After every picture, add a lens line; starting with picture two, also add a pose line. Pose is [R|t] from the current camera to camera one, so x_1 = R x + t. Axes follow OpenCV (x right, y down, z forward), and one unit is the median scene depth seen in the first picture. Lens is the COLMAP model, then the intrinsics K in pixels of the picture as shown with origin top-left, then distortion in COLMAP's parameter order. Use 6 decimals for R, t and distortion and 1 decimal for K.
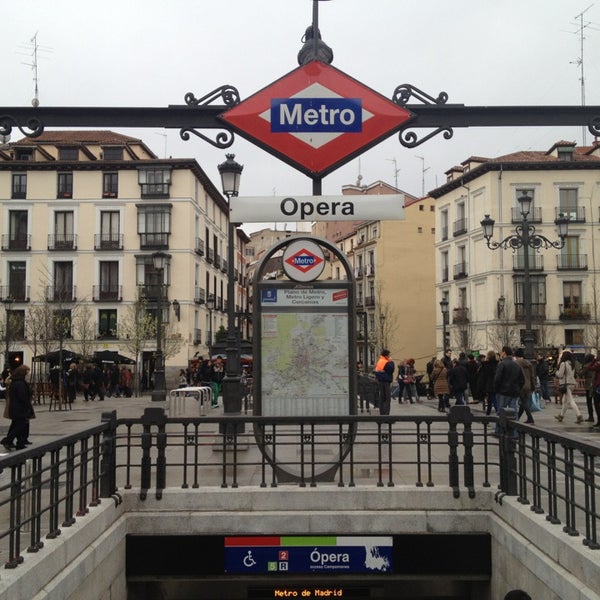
lens RADIAL K [[718.3, 0, 300.0], [0, 718.3, 300.0], [0, 0, 1]] dist [0.190827, -0.502510]
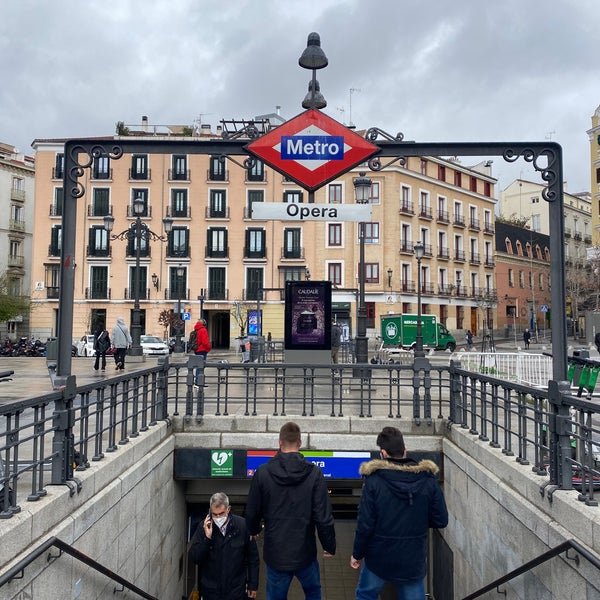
lens RADIAL K [[588.9, 0, 310.8], [0, 588.9, 295.3], [0, 0, 1]] dist [0.141907, -0.246050]
pose [[0.999887, 0.014856, -0.002452, 0.022366], [-0.014803, 0.999685, 0.020253, 0.013514], [0.002752, -0.020214, 0.999792, -0.159431]]
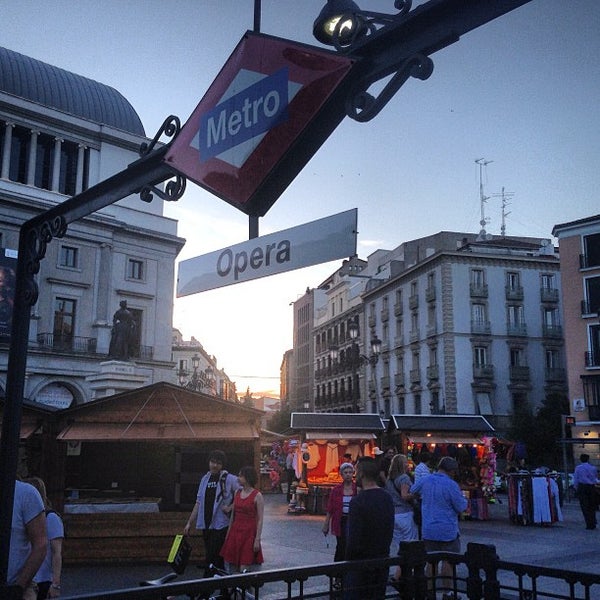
lens RADIAL K [[718.3, 0, 300.0], [0, 718.3, 300.0], [0, 0, 1]] dist [0.190827, -0.502510]
pose [[0.634648, -0.127796, -0.762161, 0.433934], [0.032029, 0.989734, -0.139284, -0.004119], [0.772137, 0.063985, 0.632227, 0.536594]]
